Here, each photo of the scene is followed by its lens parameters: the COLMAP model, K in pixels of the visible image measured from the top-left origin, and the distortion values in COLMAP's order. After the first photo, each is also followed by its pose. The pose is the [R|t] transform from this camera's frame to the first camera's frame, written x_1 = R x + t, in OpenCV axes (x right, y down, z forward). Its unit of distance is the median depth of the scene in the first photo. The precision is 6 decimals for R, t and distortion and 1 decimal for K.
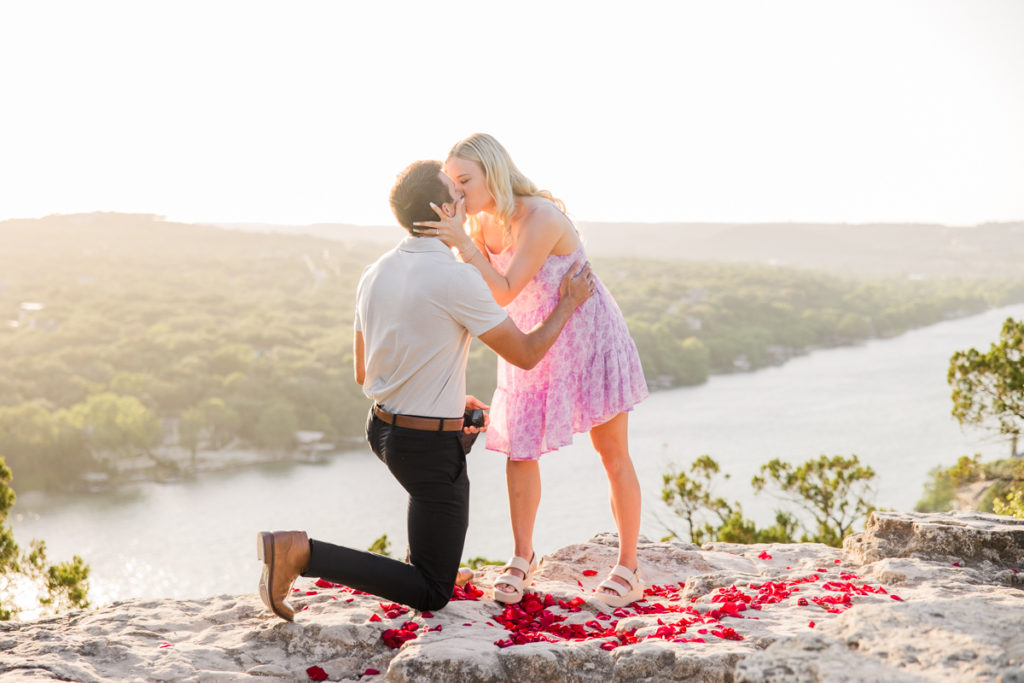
lens RADIAL K [[1608.0, 0, 506.2], [0, 1608.0, 348.2], [0, 0, 1]] dist [0.043002, 0.000000]
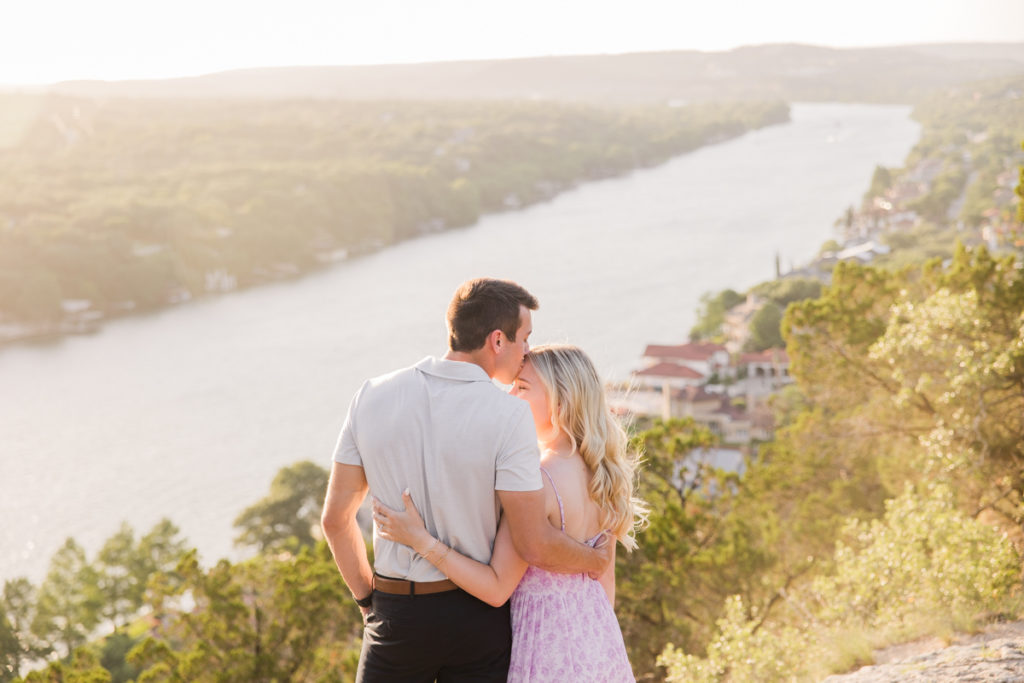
lens RADIAL K [[1608.0, 0, 511.2], [0, 1608.0, 351.2], [0, 0, 1]] dist [0.043002, 0.000000]
pose [[0.987315, -0.076719, 0.139011, -0.017362], [0.062250, 0.992458, 0.105607, -0.081298], [-0.146065, -0.095614, 0.984644, 0.091559]]
